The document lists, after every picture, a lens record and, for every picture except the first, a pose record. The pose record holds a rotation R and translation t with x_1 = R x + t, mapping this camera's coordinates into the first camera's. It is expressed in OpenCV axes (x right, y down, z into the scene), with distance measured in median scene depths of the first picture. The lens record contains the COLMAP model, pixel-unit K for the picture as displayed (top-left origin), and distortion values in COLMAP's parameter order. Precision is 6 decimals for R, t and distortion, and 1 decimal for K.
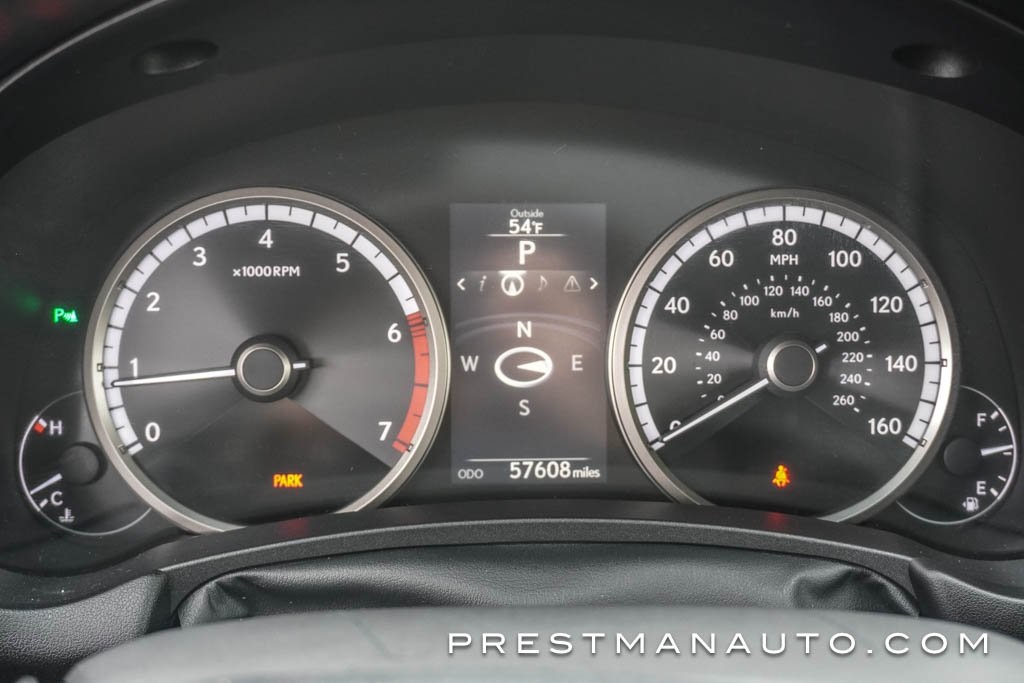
lens RADIAL K [[1318.8, 0, 512.0], [0, 1318.8, 341.5], [0, 0, 1]] dist [0.006178, -0.009137]
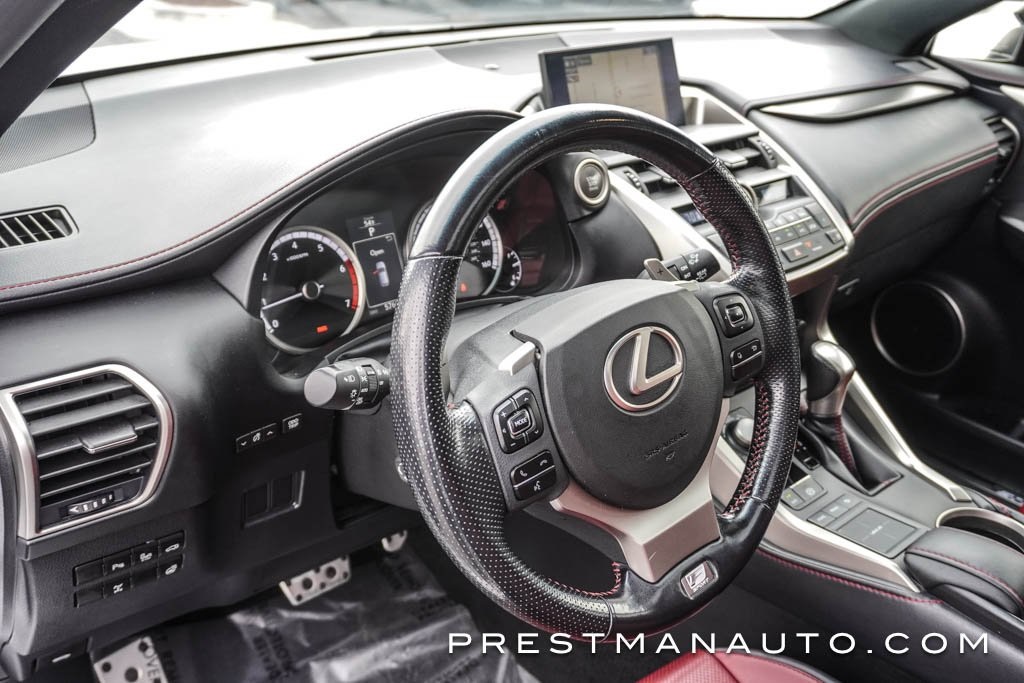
lens RADIAL K [[985.2, 0, 512.0], [0, 985.2, 341.5], [0, 0, 1]] dist [0.008708, 0.008356]
pose [[0.786258, -0.261536, 0.559819, -1.018380], [0.230010, 0.964776, 0.127679, -0.041823], [-0.573493, 0.028375, 0.818719, -0.920124]]
